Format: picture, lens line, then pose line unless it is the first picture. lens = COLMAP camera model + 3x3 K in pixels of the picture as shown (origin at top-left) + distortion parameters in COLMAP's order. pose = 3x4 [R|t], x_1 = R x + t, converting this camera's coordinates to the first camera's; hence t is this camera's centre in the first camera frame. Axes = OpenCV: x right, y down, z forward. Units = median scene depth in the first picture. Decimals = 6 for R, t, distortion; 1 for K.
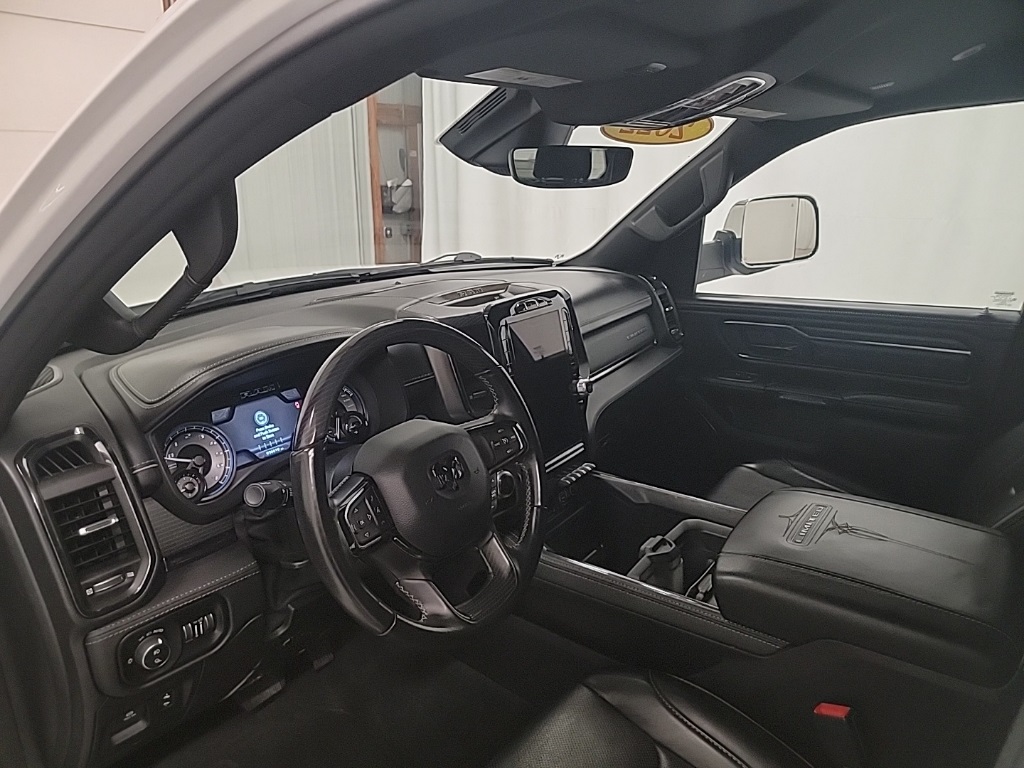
lens RADIAL K [[703.6, 0, 508.2], [0, 703.6, 380.5], [0, 0, 1]] dist [0.052838, -0.045902]
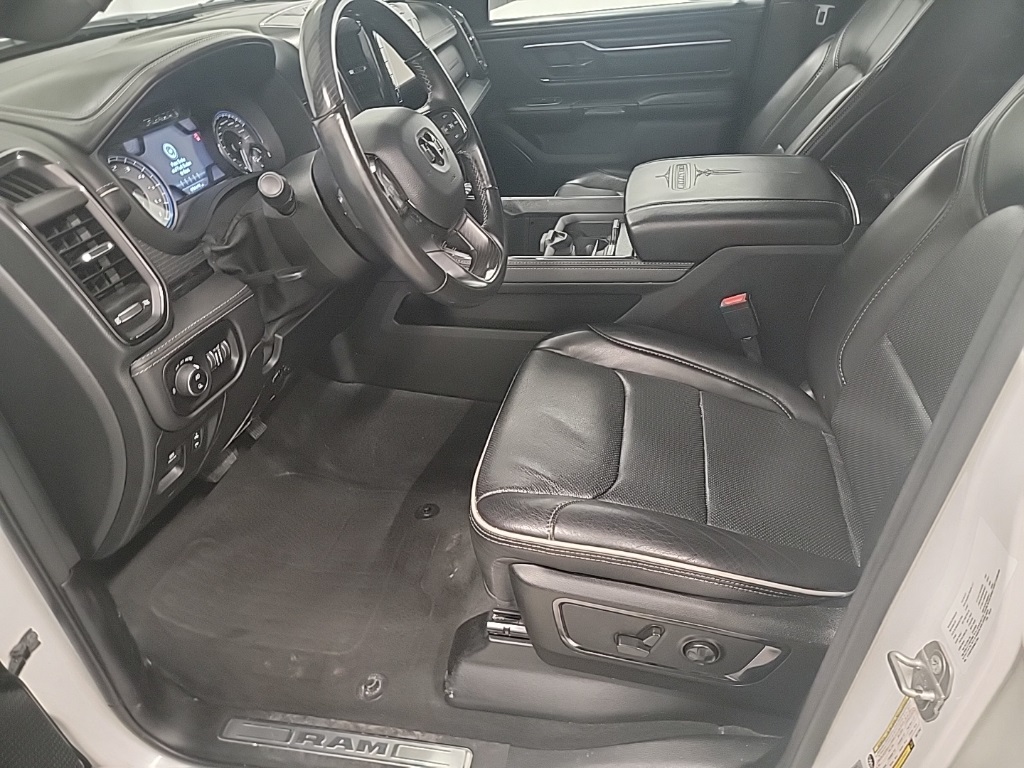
lens RADIAL K [[703.6, 0, 520.0], [0, 703.6, 382.4], [0, 0, 1]] dist [0.052838, -0.045902]
pose [[0.903753, -0.270344, 0.331879, -0.353120], [0.175032, 0.940935, 0.289835, 0.155062], [-0.390632, -0.203850, 0.897692, -0.036333]]
